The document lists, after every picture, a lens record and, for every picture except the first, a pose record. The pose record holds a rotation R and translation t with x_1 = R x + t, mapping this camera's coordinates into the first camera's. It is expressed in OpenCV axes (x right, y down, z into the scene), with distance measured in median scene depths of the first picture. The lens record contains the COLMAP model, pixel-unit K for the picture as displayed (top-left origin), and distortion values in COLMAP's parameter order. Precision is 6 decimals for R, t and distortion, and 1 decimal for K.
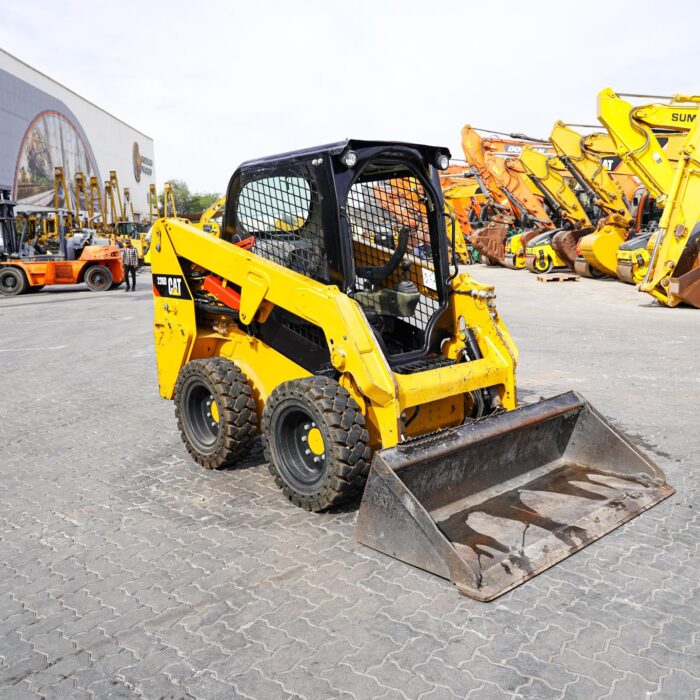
lens RADIAL K [[718.2, 0, 348.4], [0, 718.2, 336.7], [0, 0, 1]] dist [-0.045731, 0.023889]
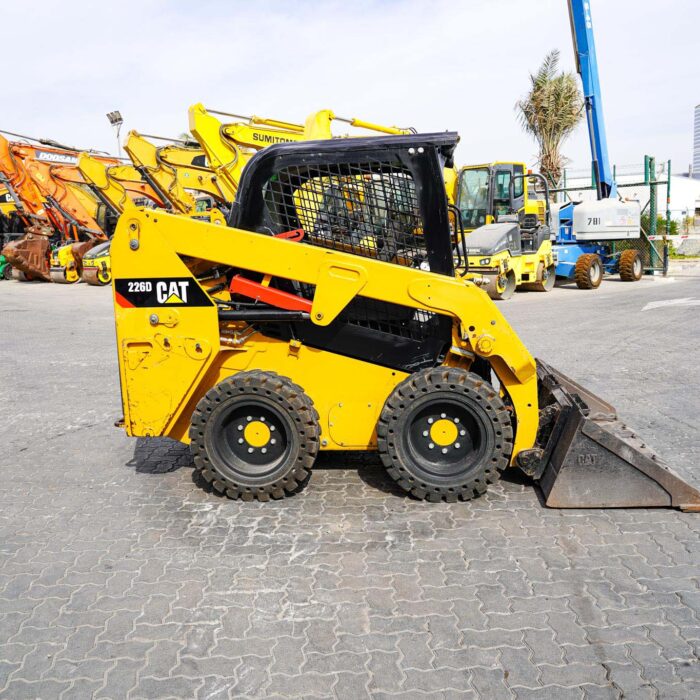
lens RADIAL K [[718.2, 0, 348.4], [0, 718.2, 336.7], [0, 0, 1]] dist [-0.045731, 0.023889]
pose [[0.735184, -0.091403, 0.671677, -0.177392], [0.105599, 0.994213, 0.019711, -0.004311], [-0.669592, 0.056437, 0.740581, 0.077465]]
